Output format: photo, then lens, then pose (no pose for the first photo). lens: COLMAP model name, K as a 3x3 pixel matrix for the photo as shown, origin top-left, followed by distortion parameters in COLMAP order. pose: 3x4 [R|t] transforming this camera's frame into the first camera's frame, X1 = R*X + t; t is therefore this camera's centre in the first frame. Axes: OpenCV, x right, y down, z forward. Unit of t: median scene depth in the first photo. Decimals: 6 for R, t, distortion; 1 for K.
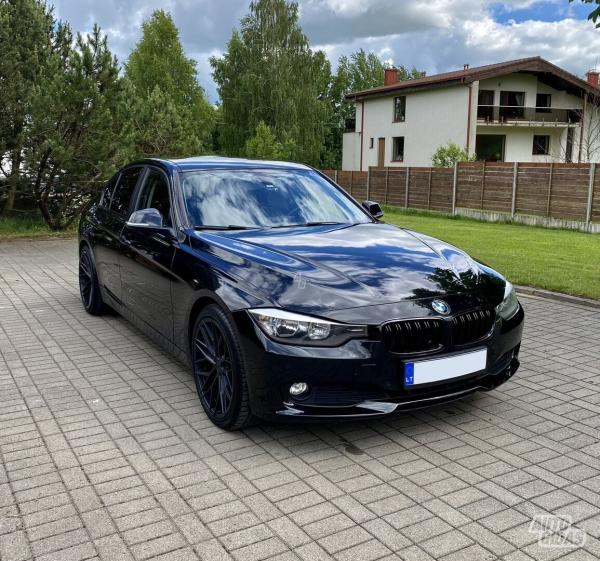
lens RADIAL K [[620.4, 0, 300.0], [0, 620.4, 280.5], [0, 0, 1]] dist [0.074936, -0.151767]
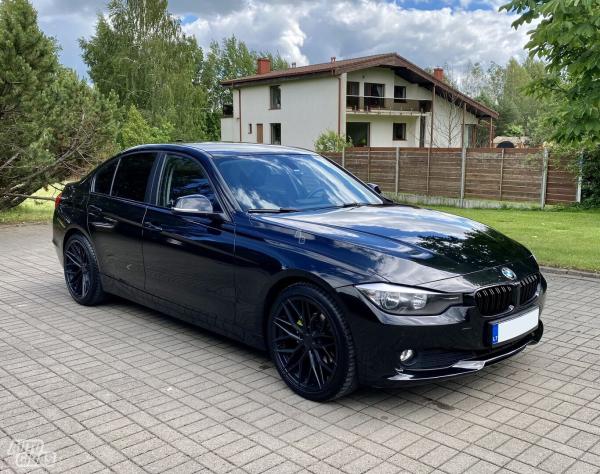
lens RADIAL K [[600.0, 0, 300.2], [0, 600.0, 250.4], [0, 0, 1]] dist [0.113313, -0.238123]
pose [[0.964750, -0.044474, 0.259382, -0.112107], [0.048751, 0.998760, -0.010080, -0.002025], [-0.258612, 0.022369, 0.965722, 0.004872]]
